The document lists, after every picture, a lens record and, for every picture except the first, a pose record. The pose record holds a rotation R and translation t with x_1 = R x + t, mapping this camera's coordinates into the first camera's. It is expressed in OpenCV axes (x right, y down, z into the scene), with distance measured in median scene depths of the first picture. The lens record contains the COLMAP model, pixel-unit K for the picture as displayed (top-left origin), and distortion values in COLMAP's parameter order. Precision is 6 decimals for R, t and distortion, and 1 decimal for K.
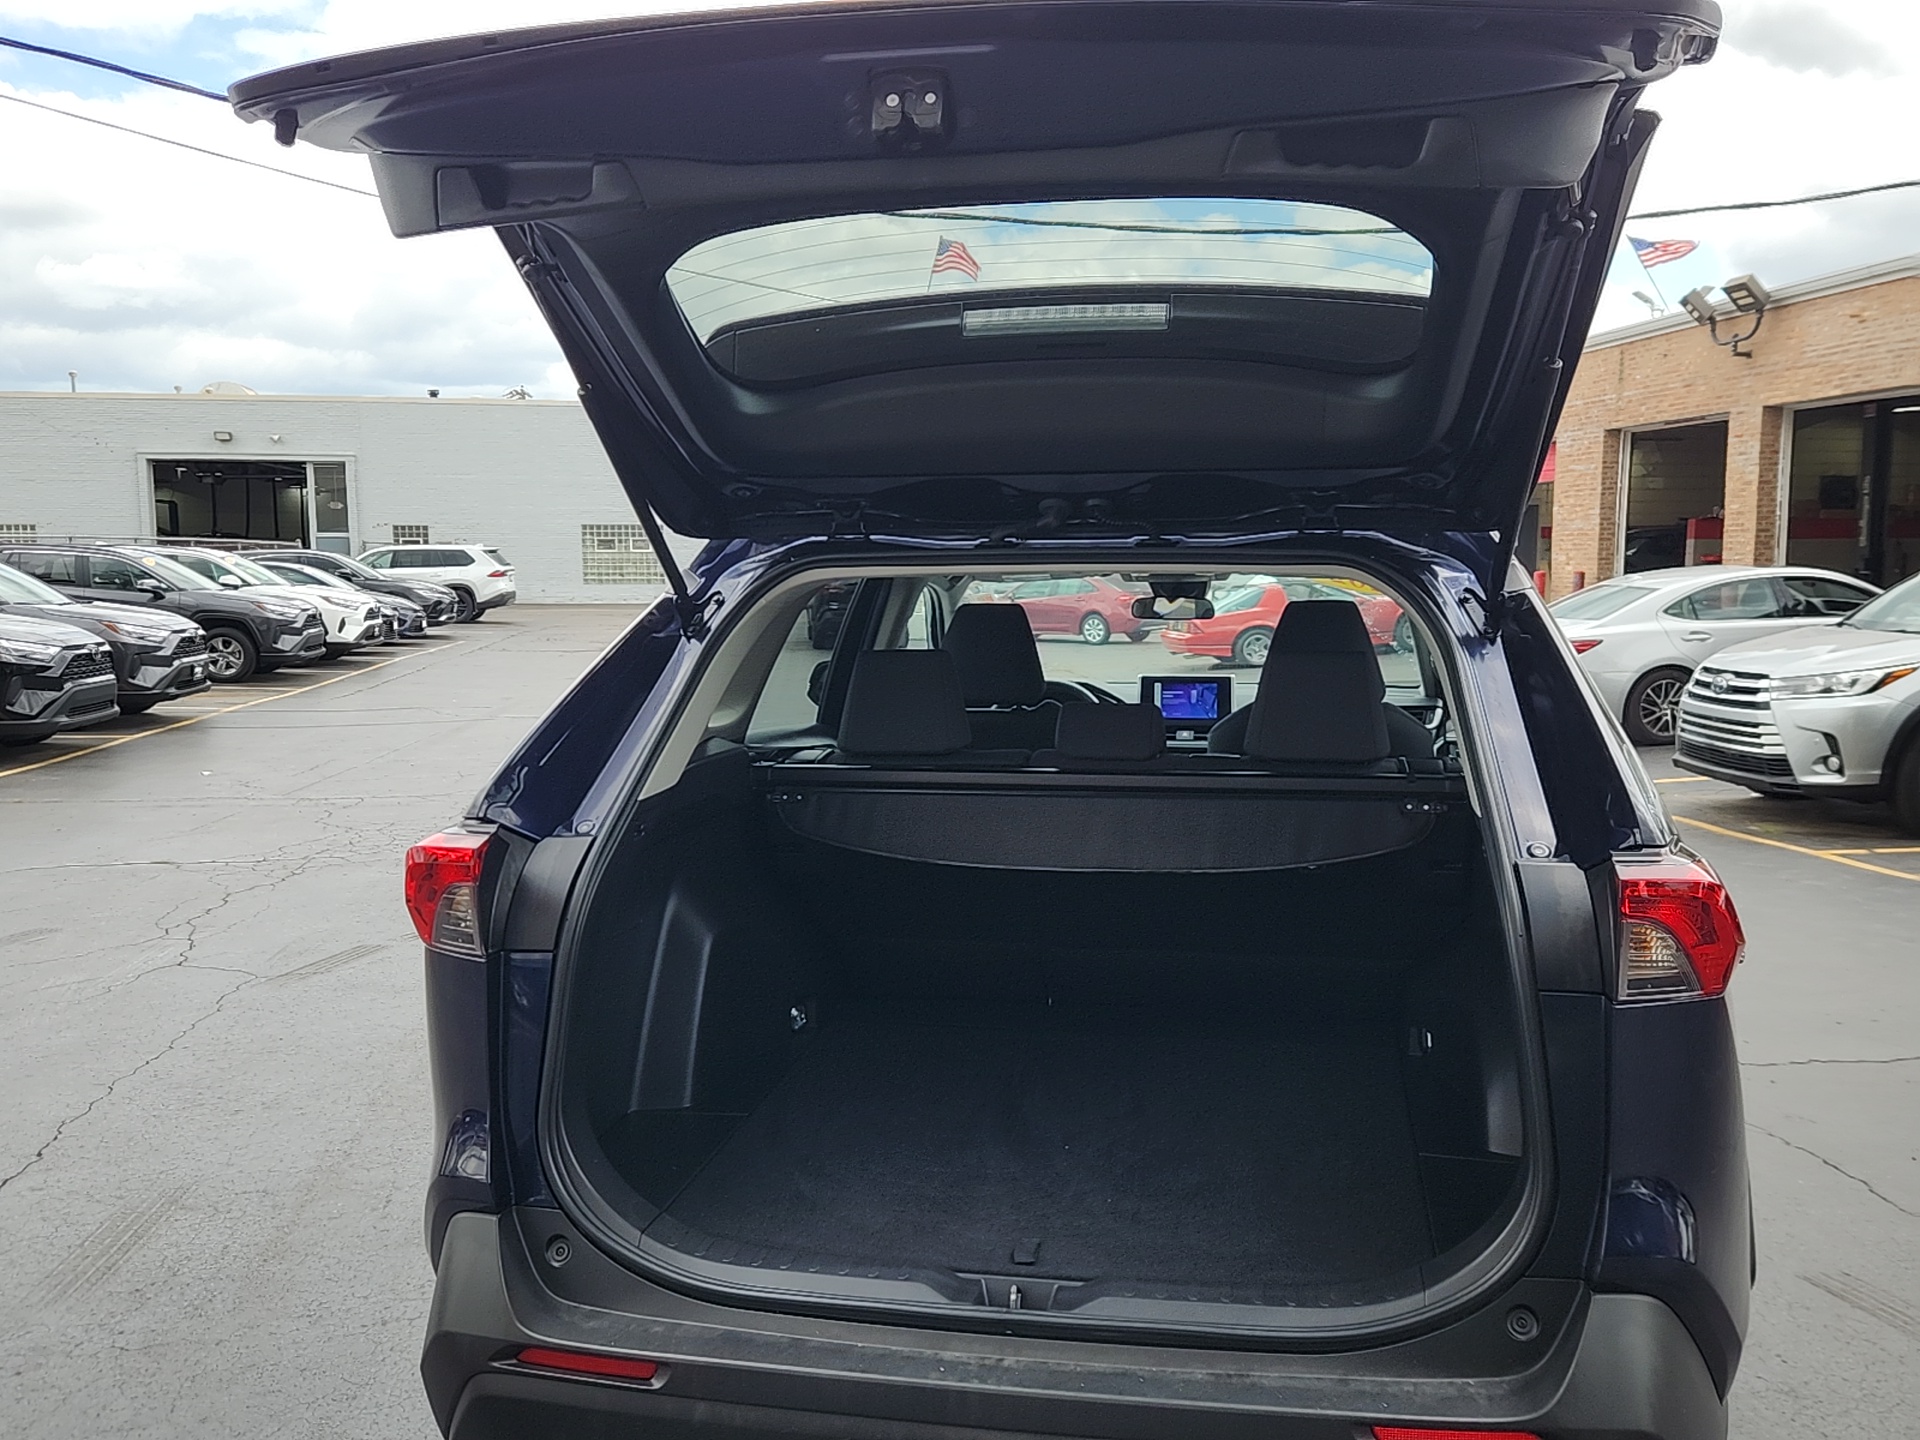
lens RADIAL K [[1578.8, 0, 1013.9], [0, 1578.8, 754.6], [0, 0, 1]] dist [0.073212, -0.072915]
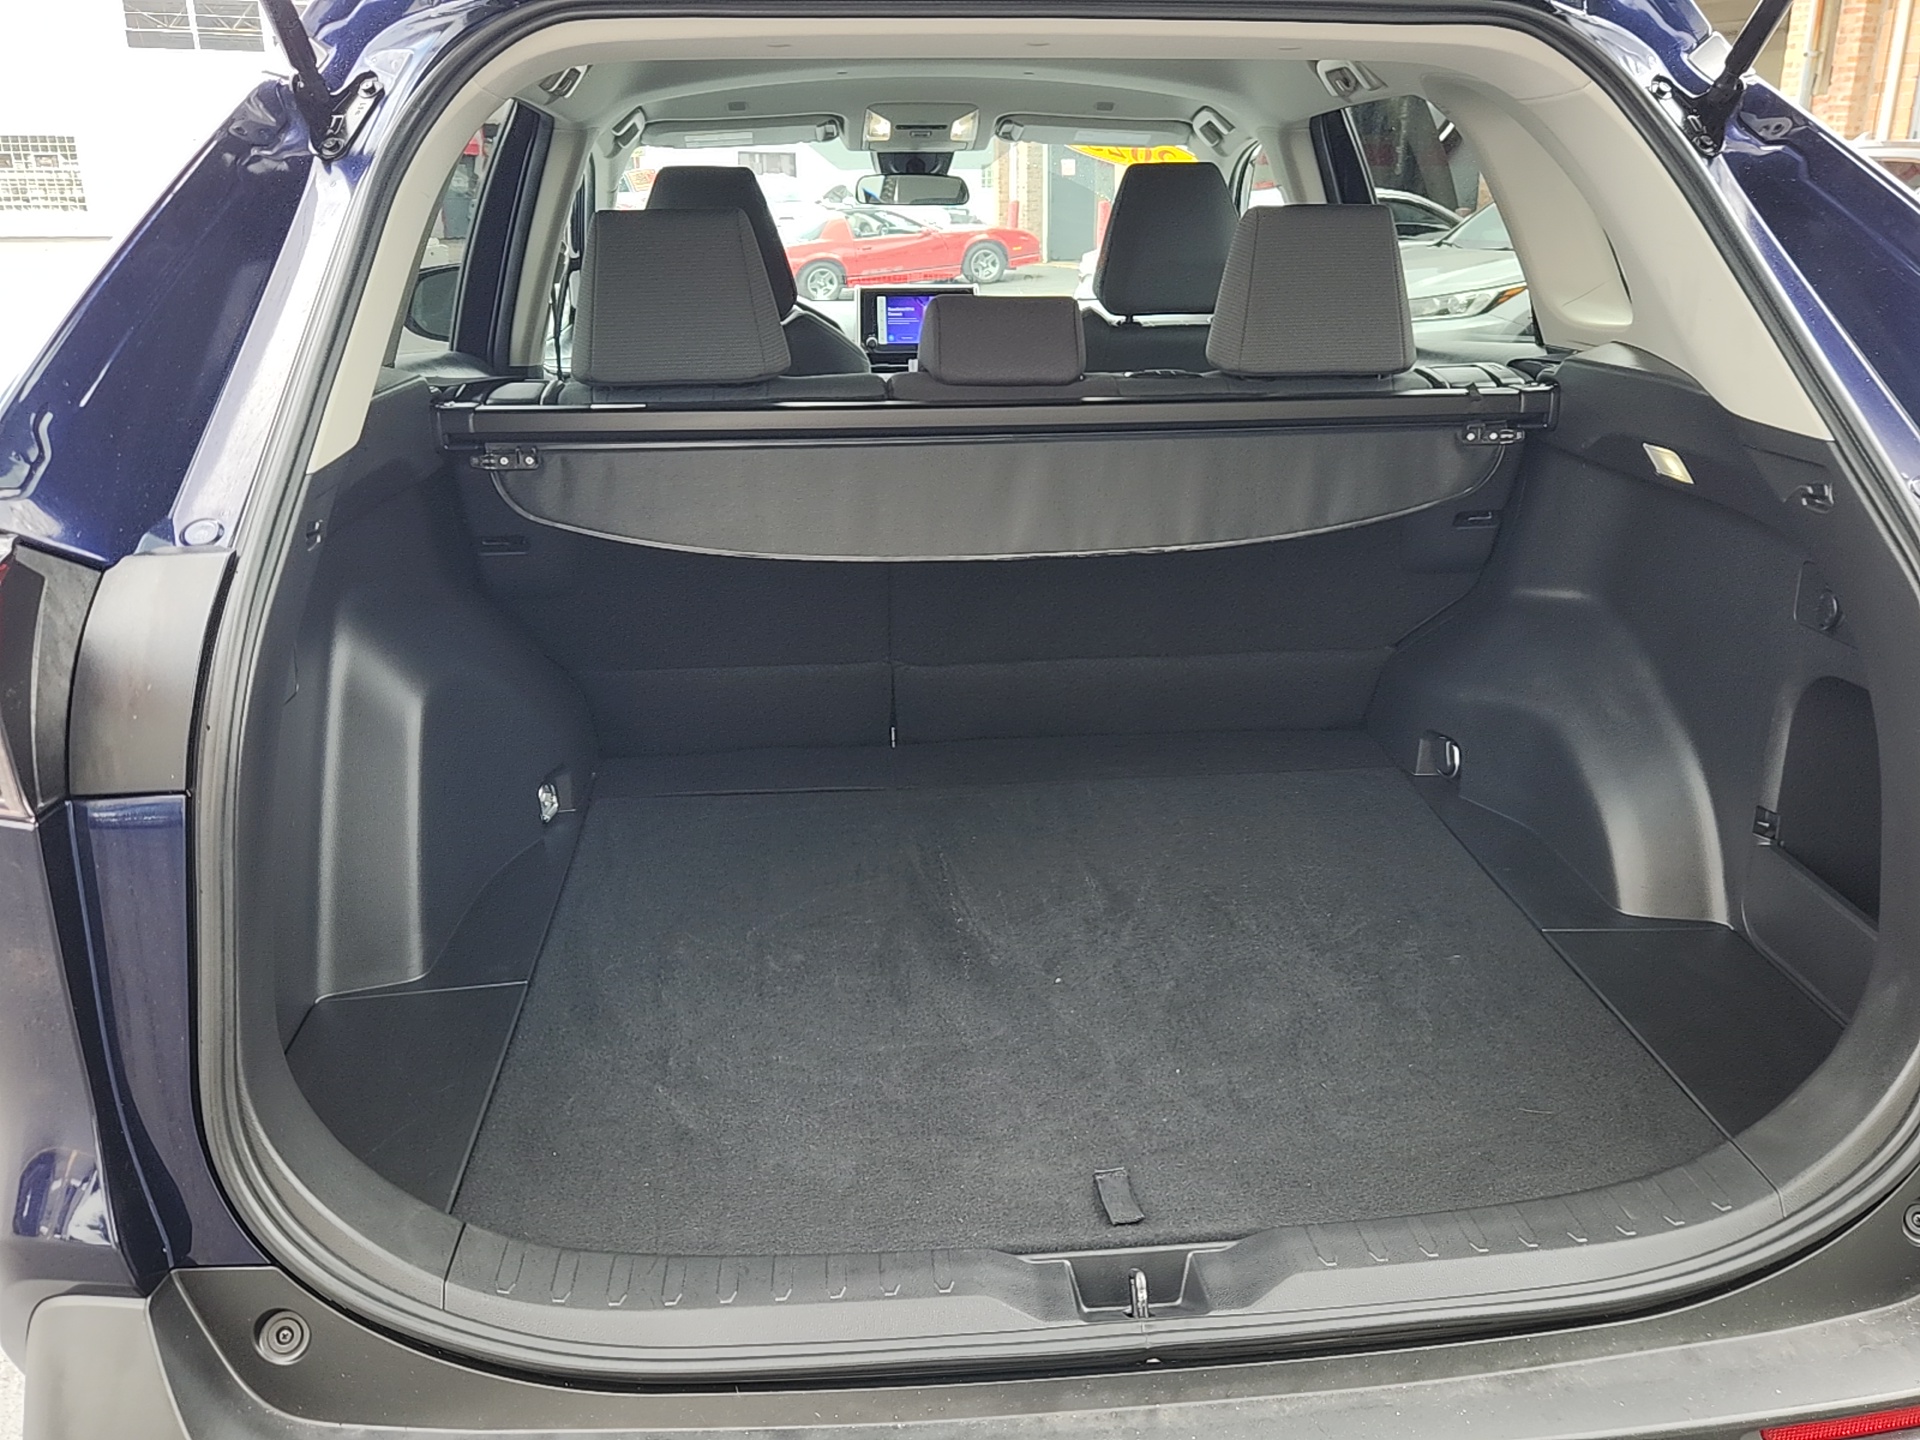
lens RADIAL K [[1578.8, 0, 1013.9], [0, 1578.8, 754.6], [0, 0, 1]] dist [0.073212, -0.072915]
pose [[0.959579, -0.090597, 0.266461, -0.143388], [0.031184, 0.975169, 0.219258, 0.009880], [-0.279708, -0.202086, 0.938576, 0.382494]]
